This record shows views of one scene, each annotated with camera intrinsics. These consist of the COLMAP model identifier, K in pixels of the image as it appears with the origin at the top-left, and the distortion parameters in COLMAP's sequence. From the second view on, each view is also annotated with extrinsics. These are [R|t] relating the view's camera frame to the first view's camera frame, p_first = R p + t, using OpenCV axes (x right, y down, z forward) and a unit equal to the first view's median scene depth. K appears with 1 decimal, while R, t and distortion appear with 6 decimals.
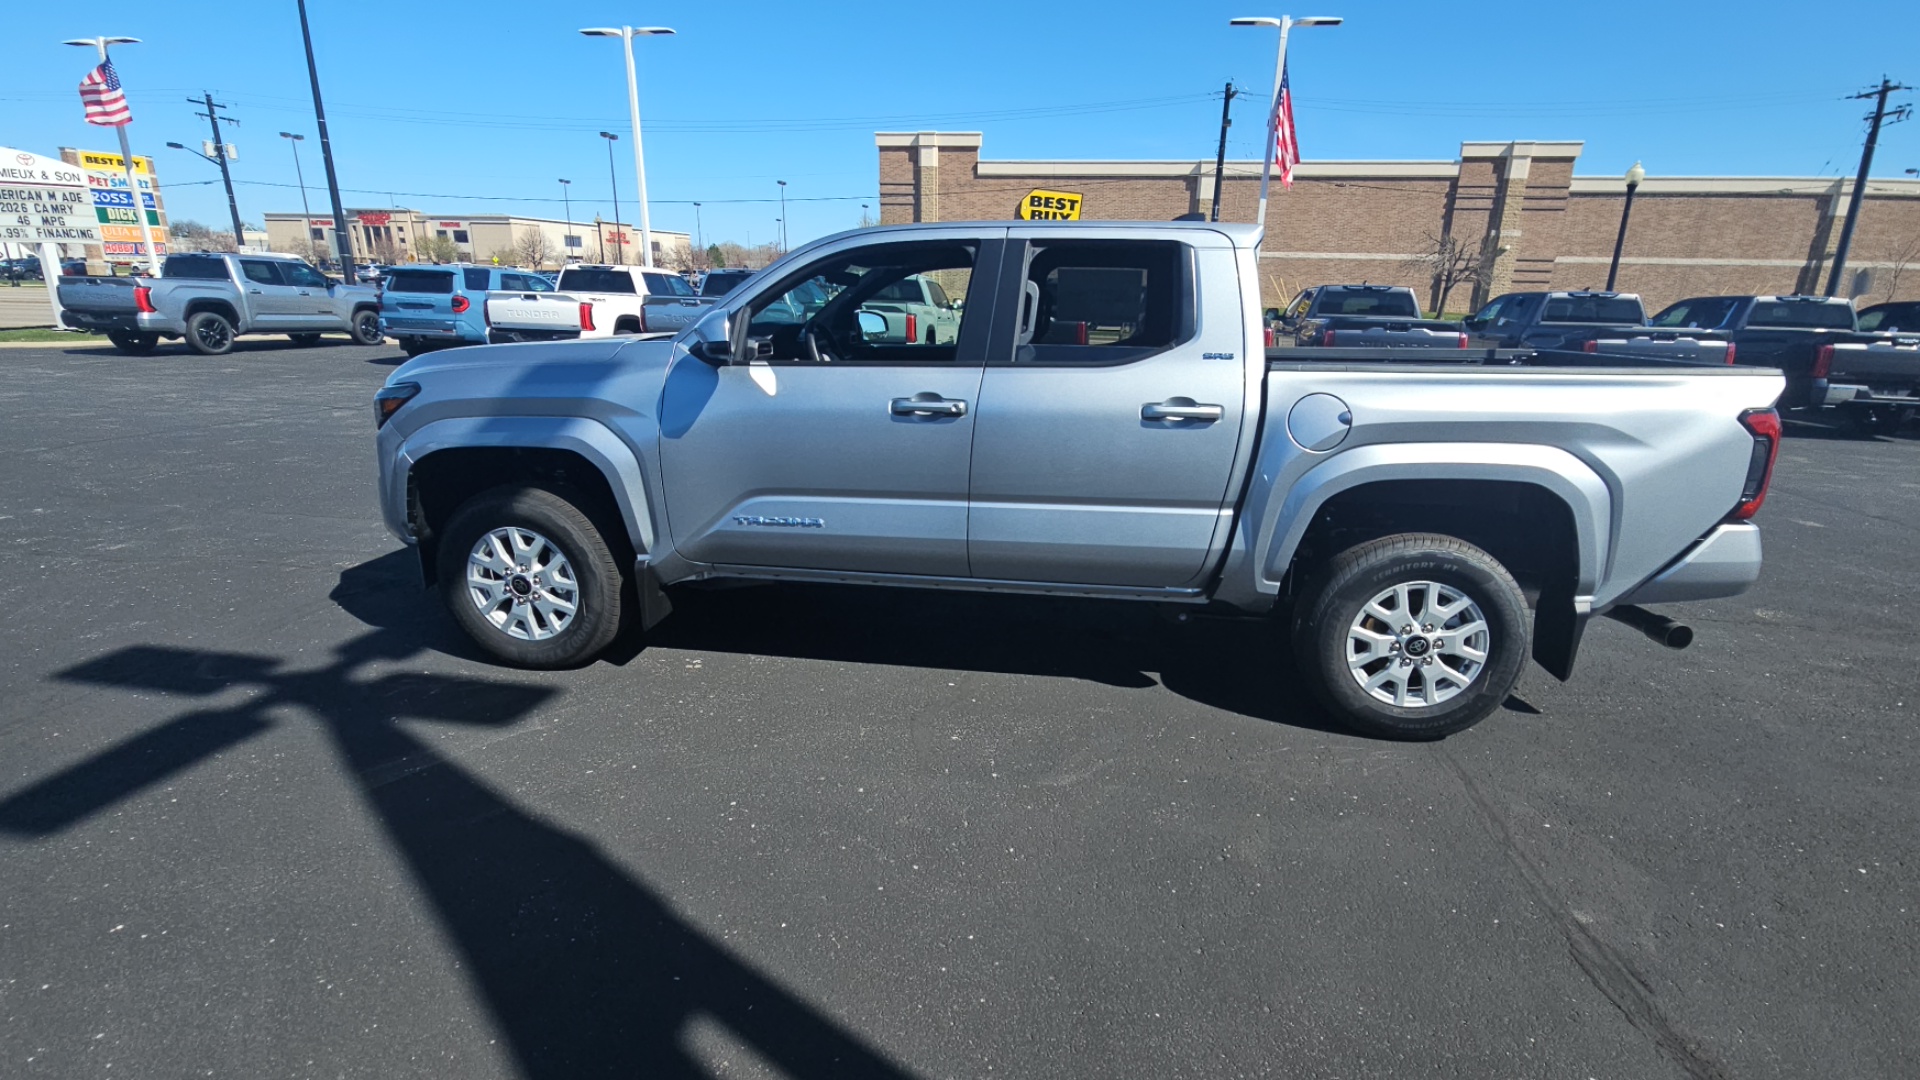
lens RADIAL K [[851.8, 0, 981.5], [0, 851.8, 545.0], [0, 0, 1]] dist [0.026122, -0.015990]
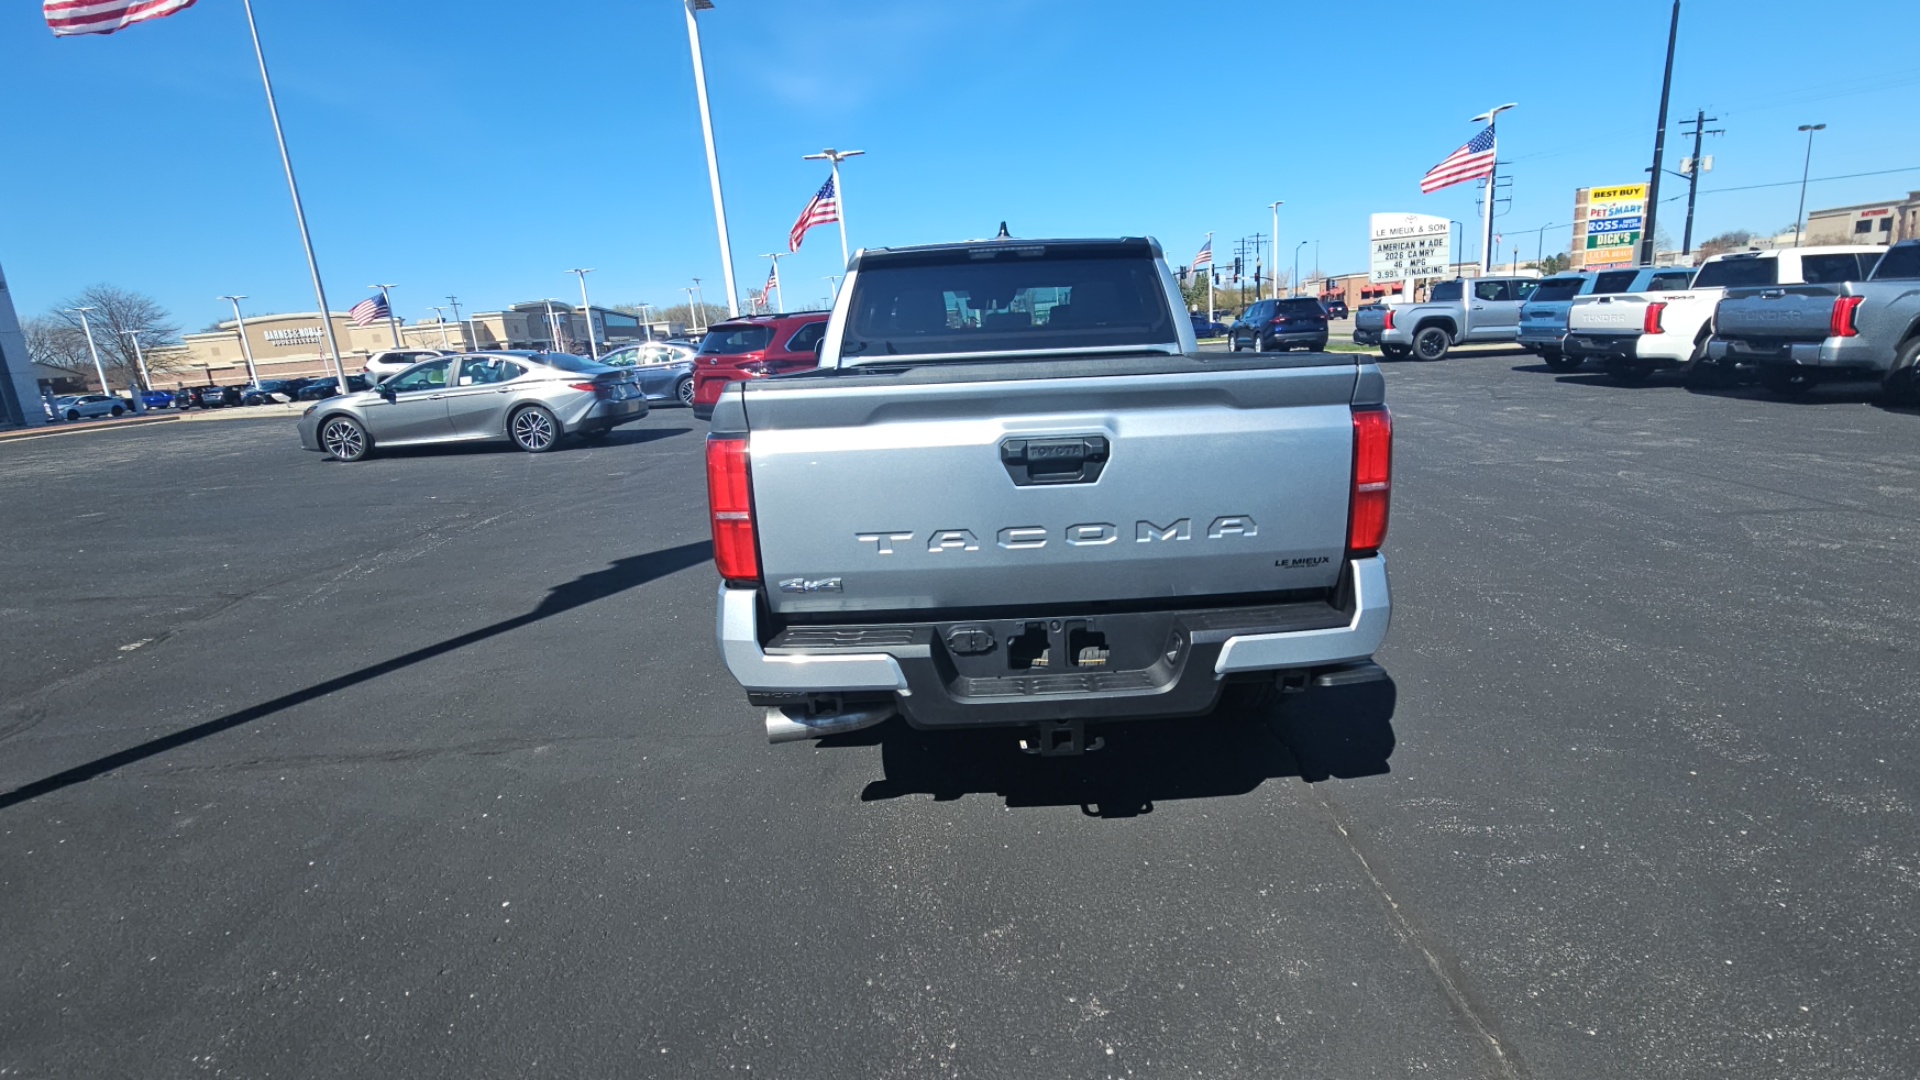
lens RADIAL K [[853.4, 0, 981.4], [0, 853.4, 552.2], [0, 0, 1]] dist [0.010688, -0.006474]
pose [[0.144105, 0.220122, -0.964770, 0.283369], [-0.218930, 0.957878, 0.185848, -0.042210], [0.965041, 0.184436, 0.186226, 0.185604]]
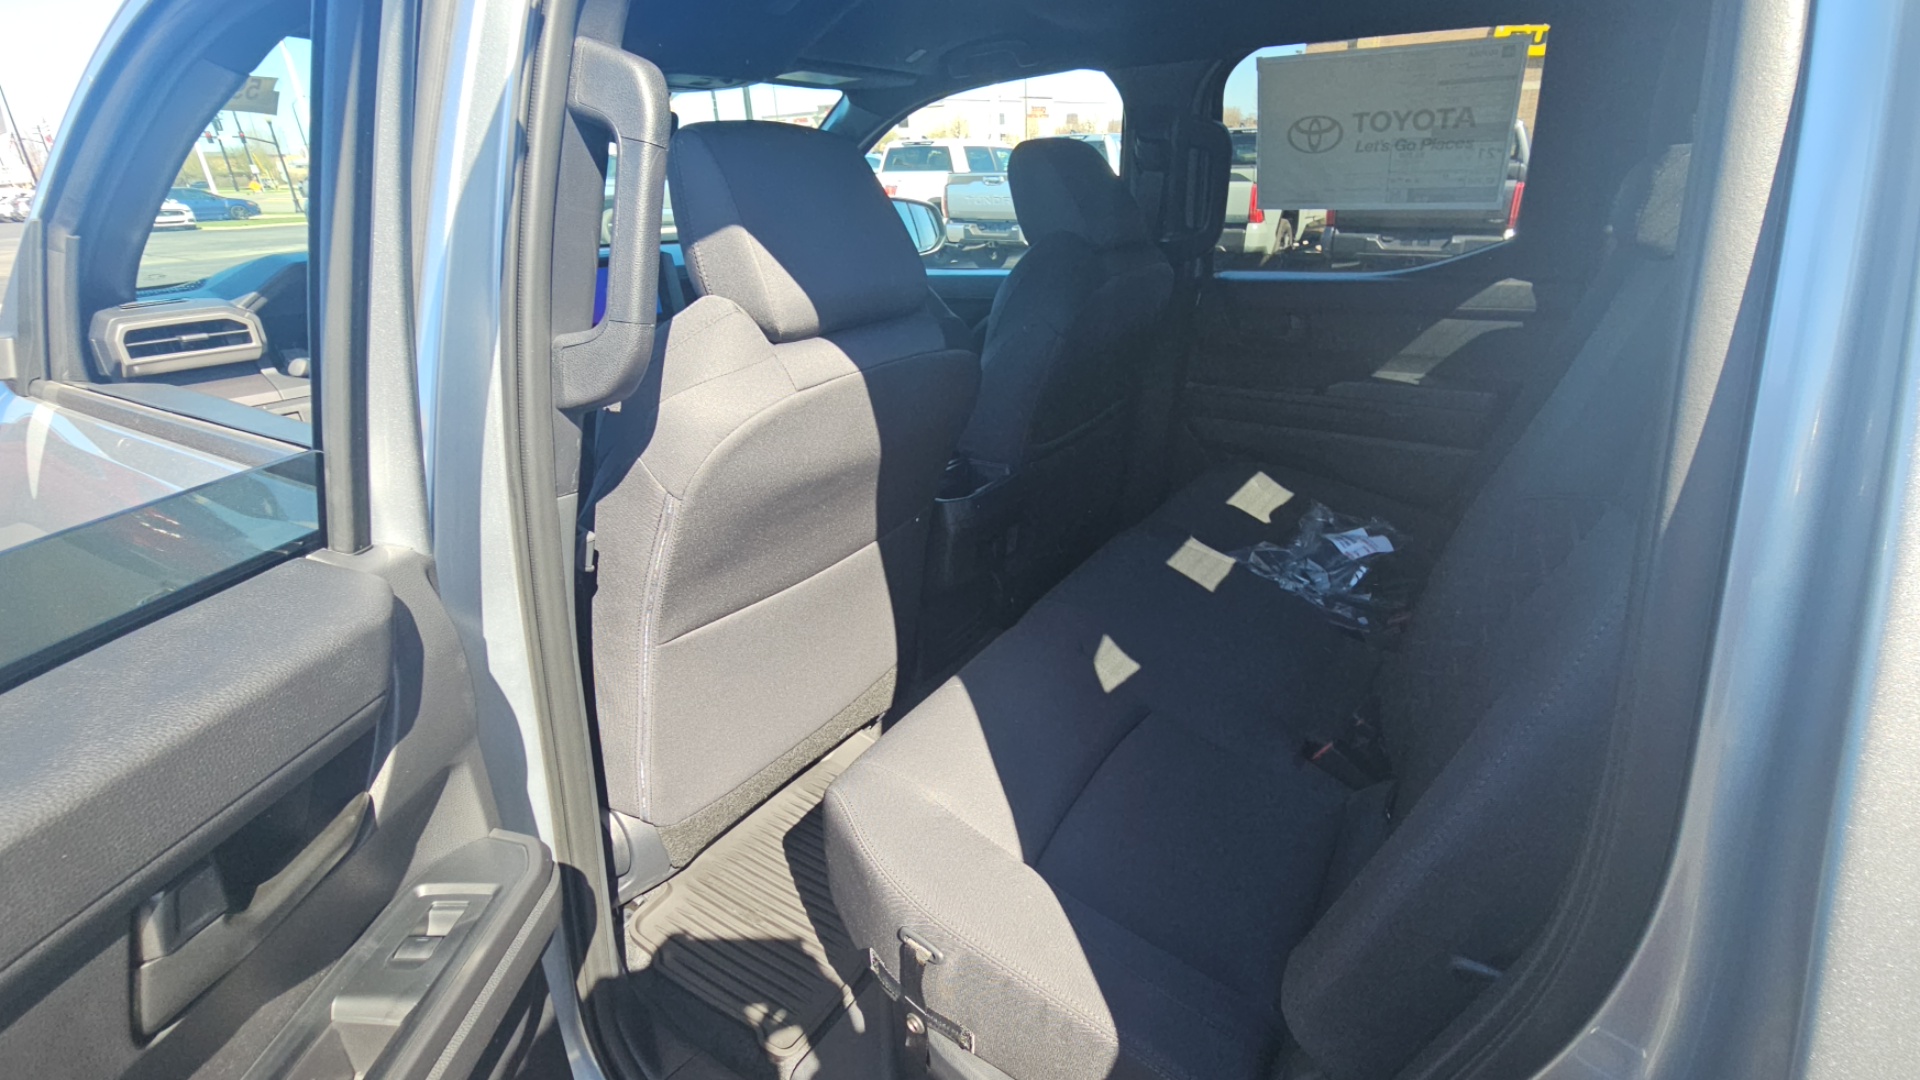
lens RADIAL K [[873.1, 0, 967.8], [0, 873.1, 536.7], [0, 0, 1]] dist [-0.001431, -0.000588]
pose [[0.894580, 0.132259, -0.426889, 0.039829], [-0.080576, 0.987285, 0.137027, -0.044332], [0.439584, -0.088185, 0.893862, 0.161415]]
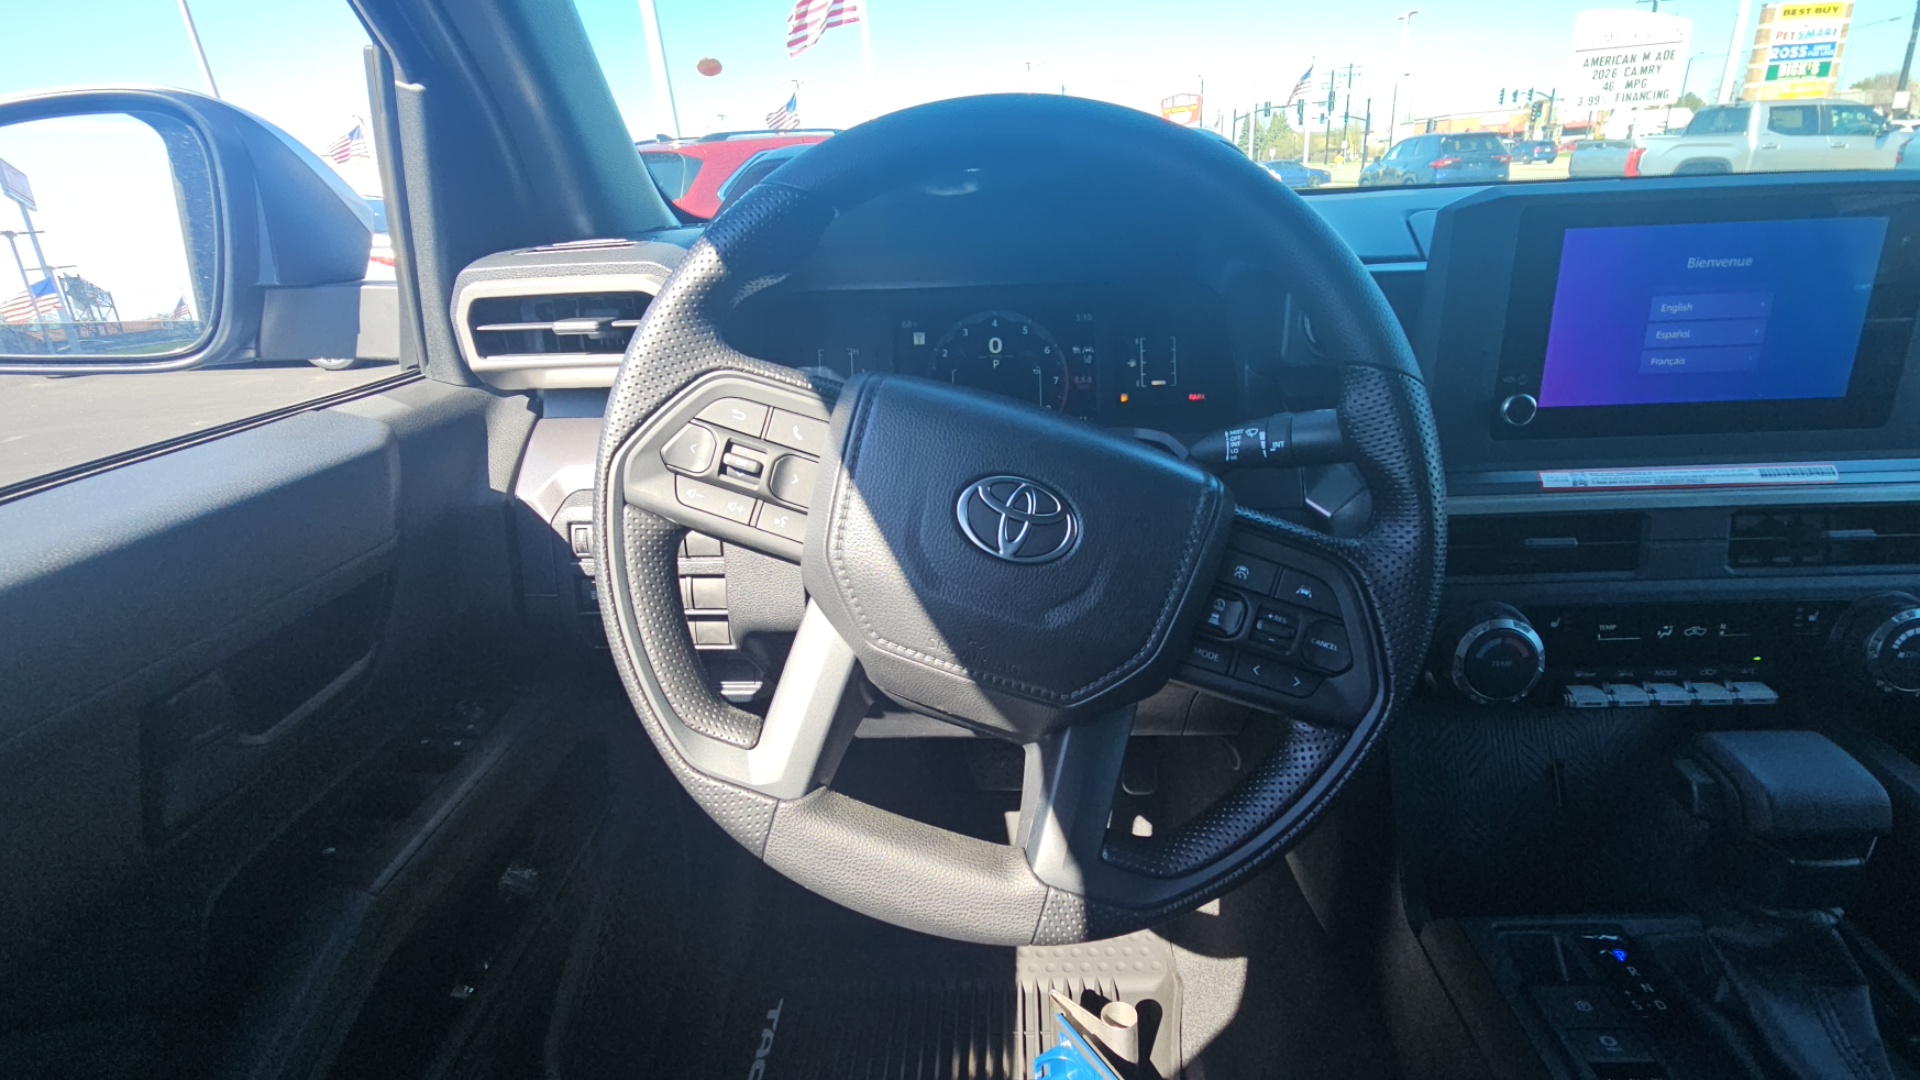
lens RADIAL K [[861.7, 0, 980.1], [0, 861.7, 542.4], [0, 0, 1]] dist [0.004745, -0.004919]
pose [[0.092270, 0.361692, -0.927720, -0.016844], [-0.230277, 0.914189, 0.333513, -0.052120], [0.968741, 0.182859, 0.167642, 0.210663]]
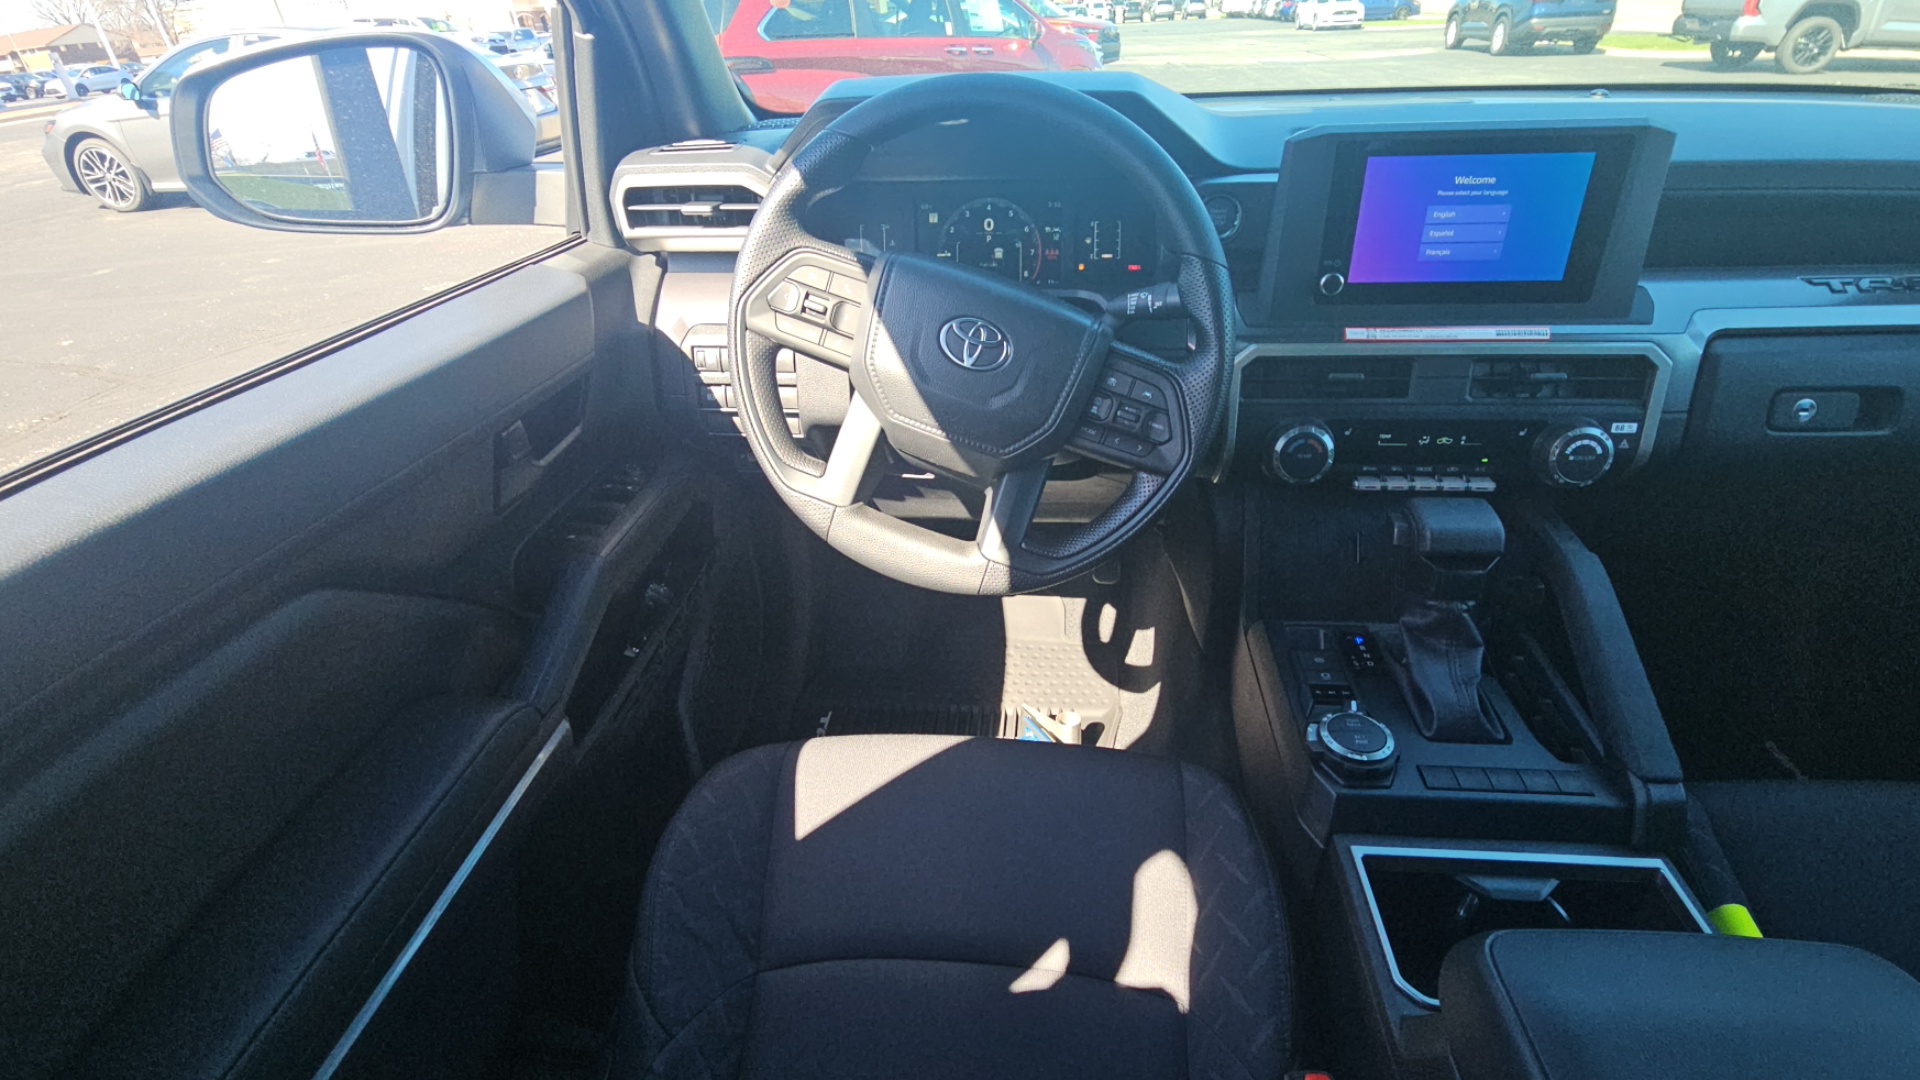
lens RADIAL K [[861.7, 0, 980.1], [0, 861.7, 542.4], [0, 0, 1]] dist [0.004745, -0.004919]
pose [[0.038690, 0.507098, -0.861020, -0.000440], [-0.241938, 0.840781, 0.484307, -0.056573], [0.969520, 0.189576, 0.155216, 0.211158]]
